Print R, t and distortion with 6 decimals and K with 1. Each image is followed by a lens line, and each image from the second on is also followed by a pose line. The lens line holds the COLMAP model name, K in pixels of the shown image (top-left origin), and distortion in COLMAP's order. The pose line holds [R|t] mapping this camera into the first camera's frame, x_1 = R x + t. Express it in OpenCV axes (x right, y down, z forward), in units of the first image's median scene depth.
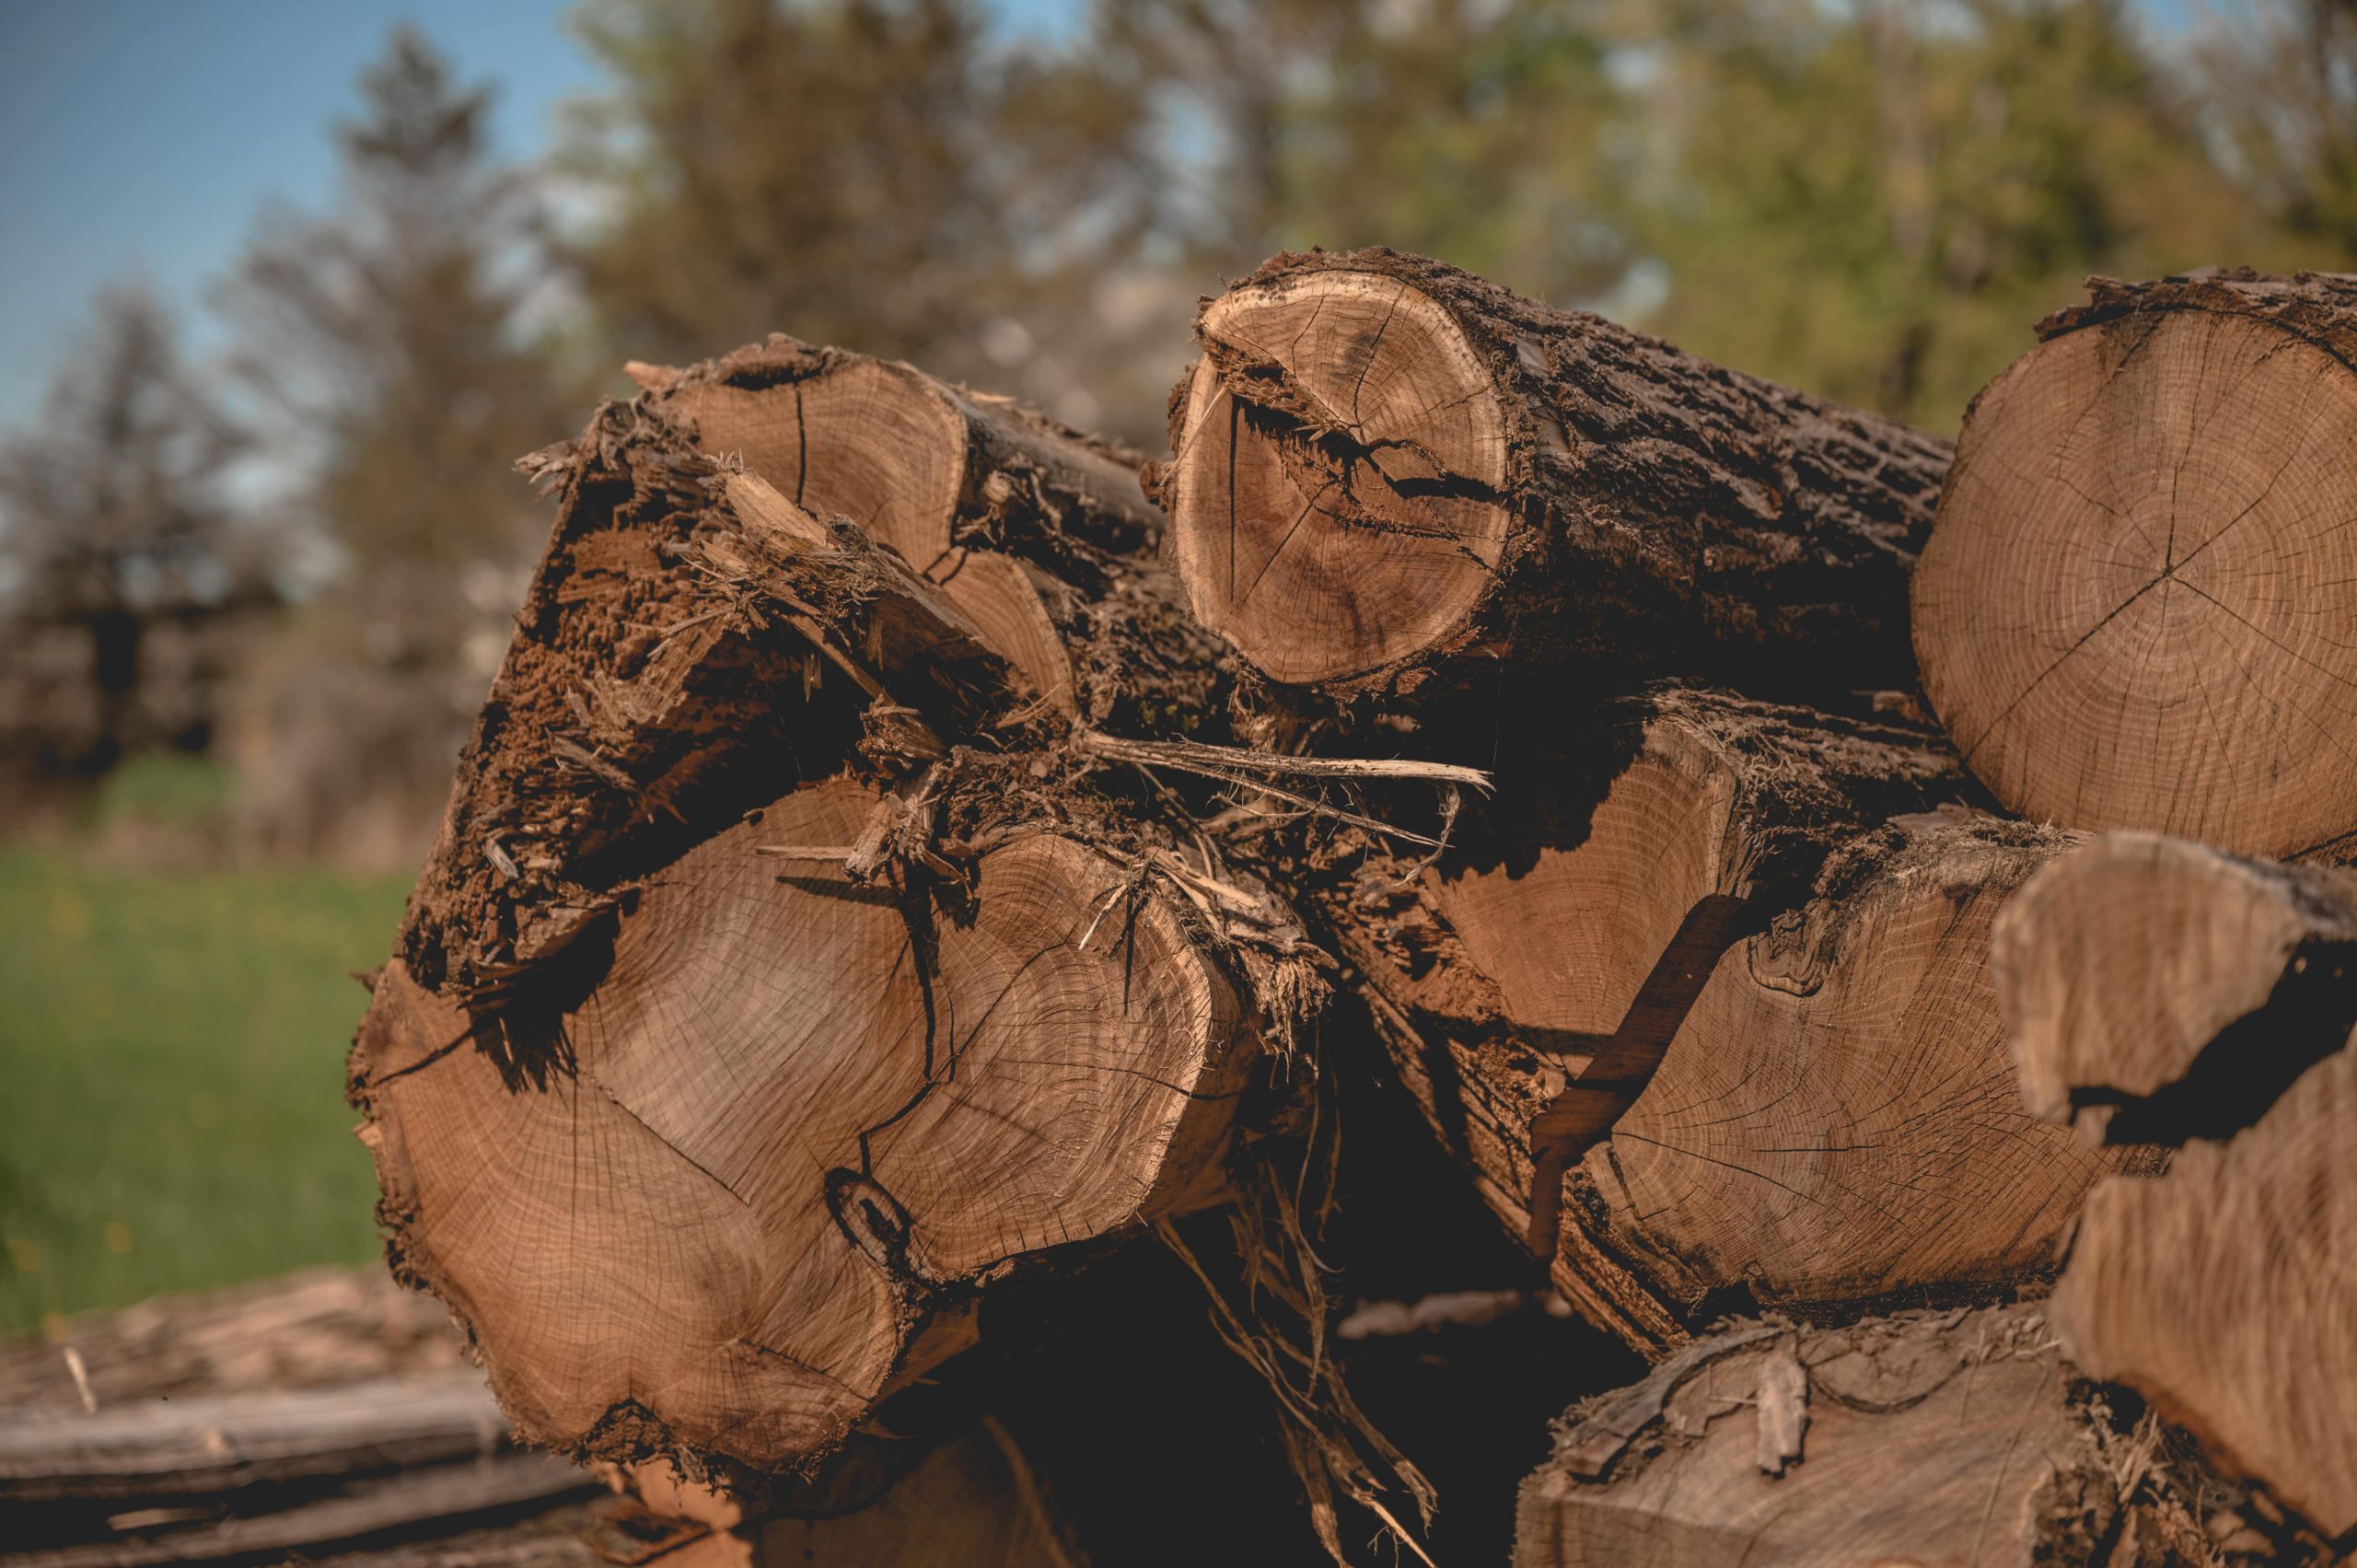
lens RADIAL K [[4443.3, 0, 1178.5], [0, 4443.3, 784.0], [0, 0, 1]] dist [0.021348, -0.133215]
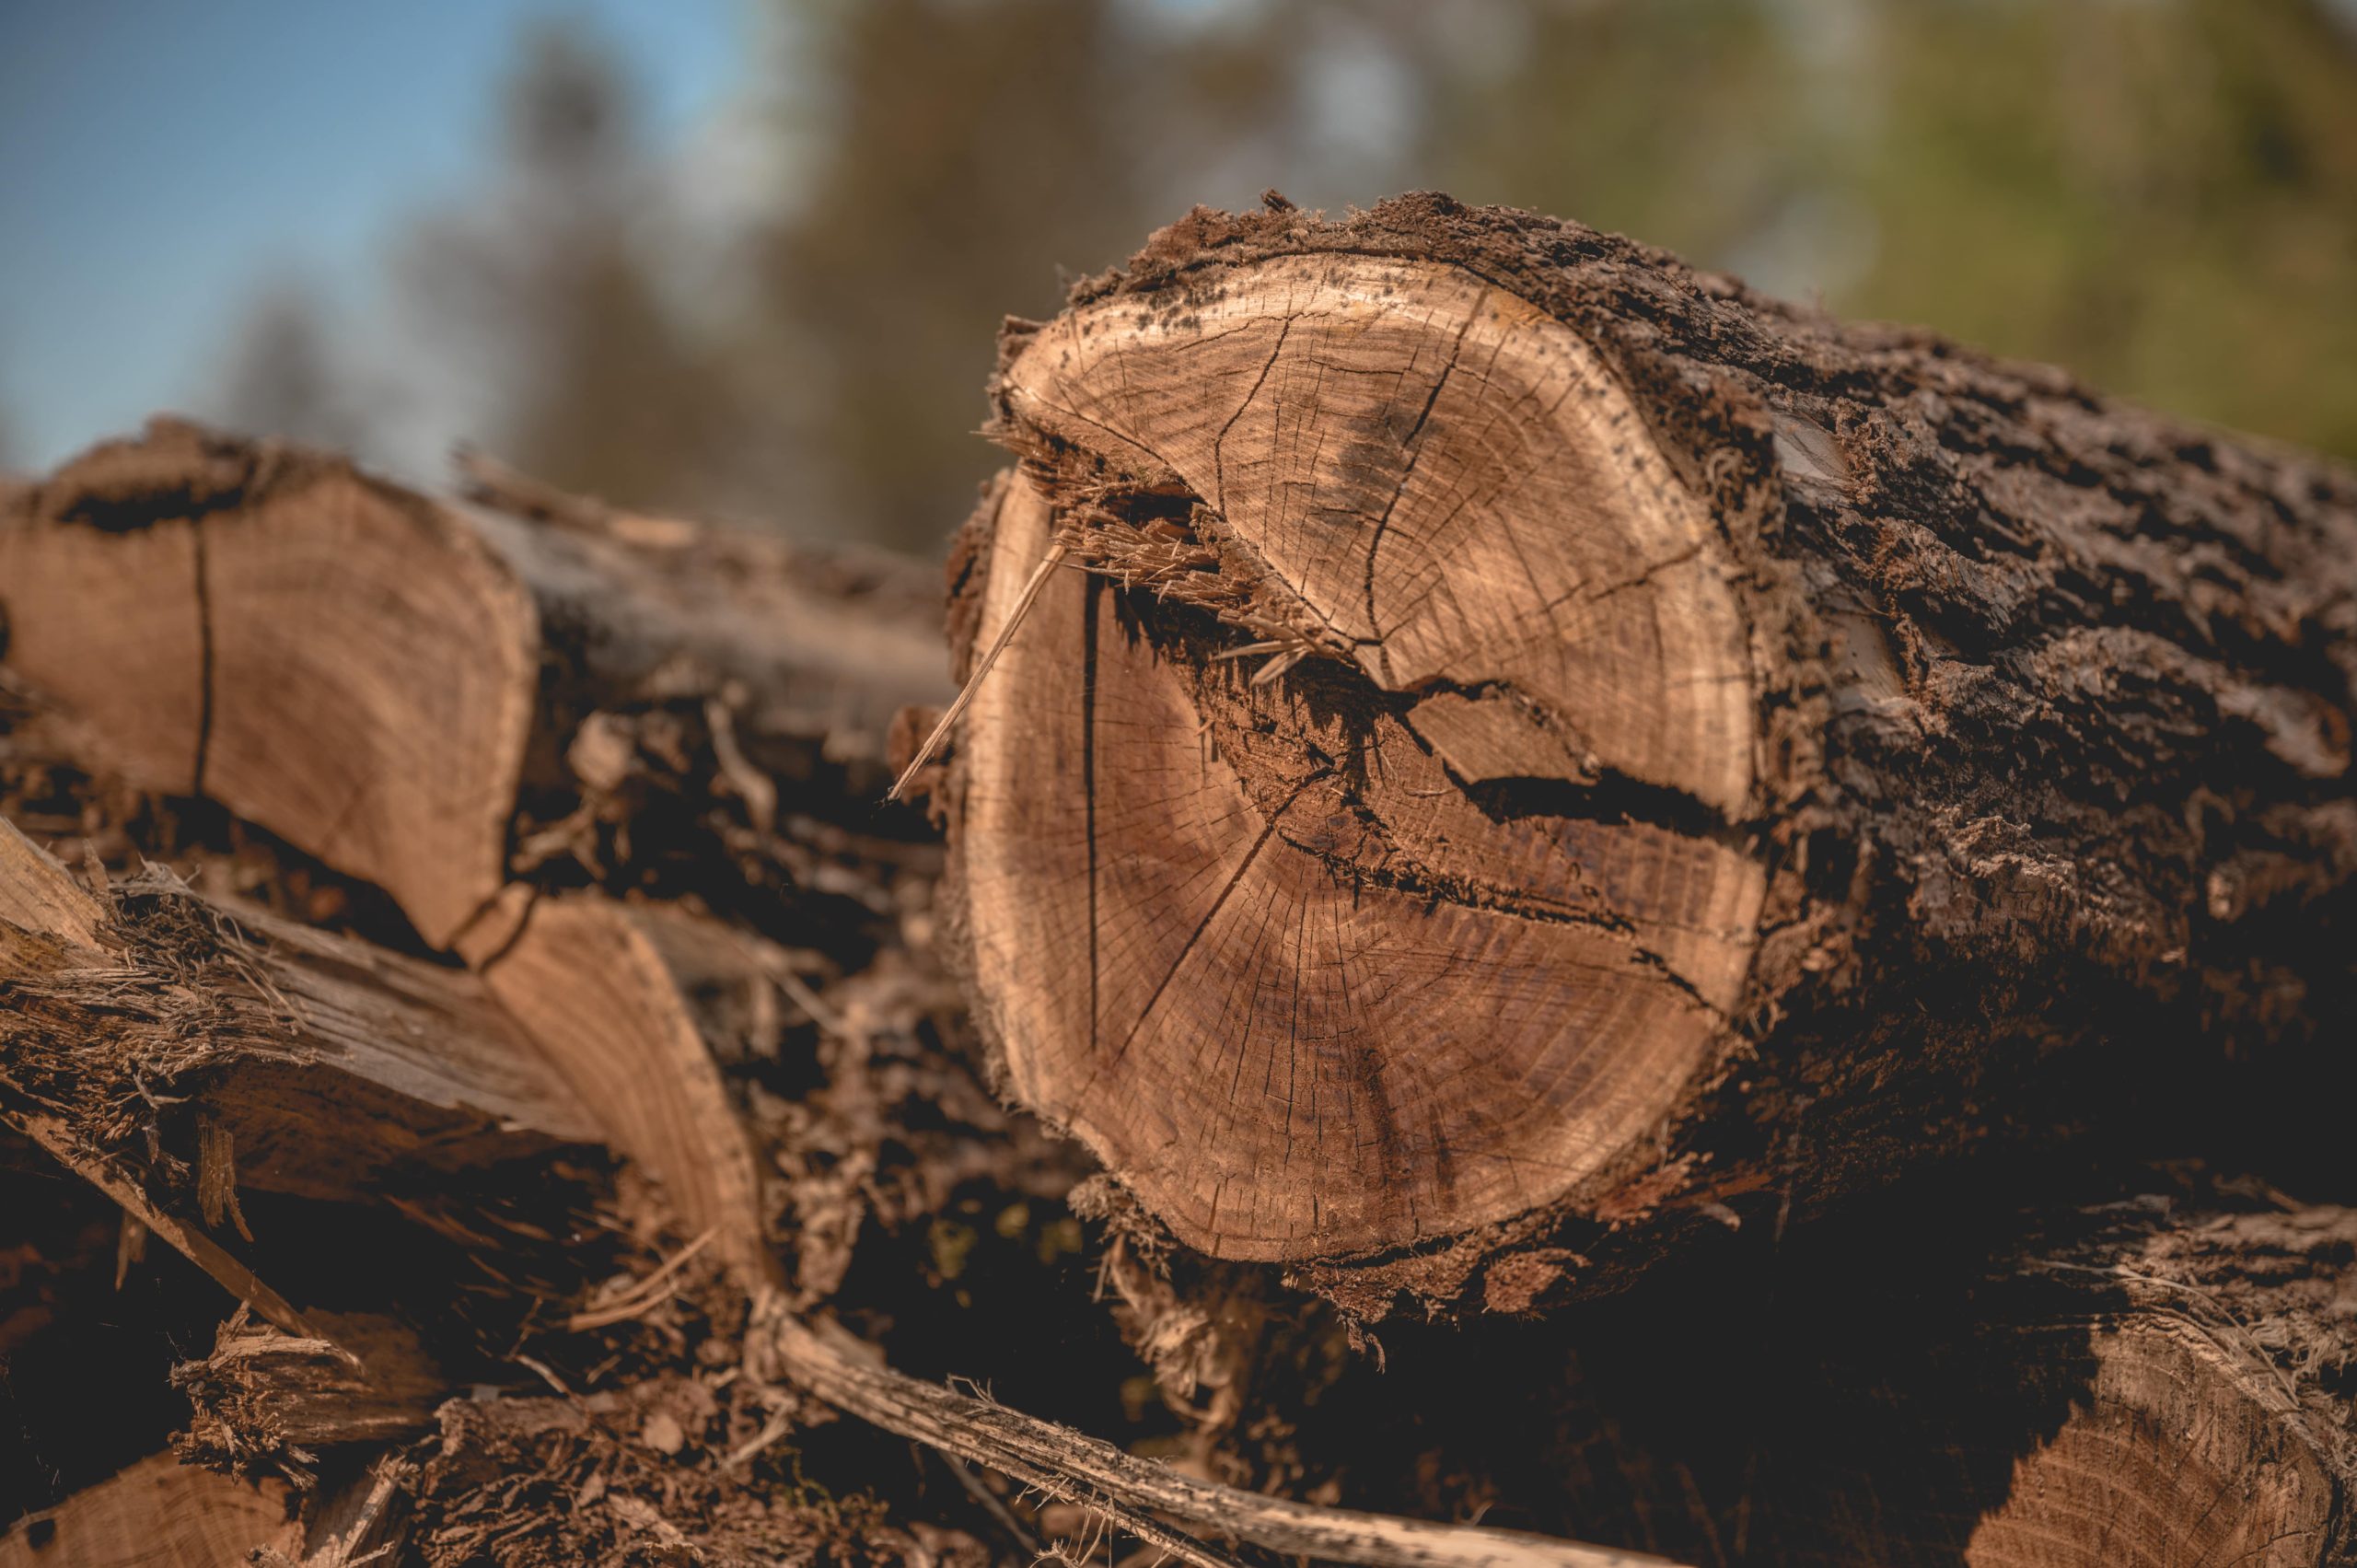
lens RADIAL K [[4443.3, 0, 1178.5], [0, 4443.3, 784.0], [0, 0, 1]] dist [0.021348, -0.133215]
pose [[0.998874, -0.019826, -0.043099, 0.038825], [0.020187, 0.999765, 0.007955, -0.069866], [0.042931, -0.008817, 0.999039, 0.587554]]
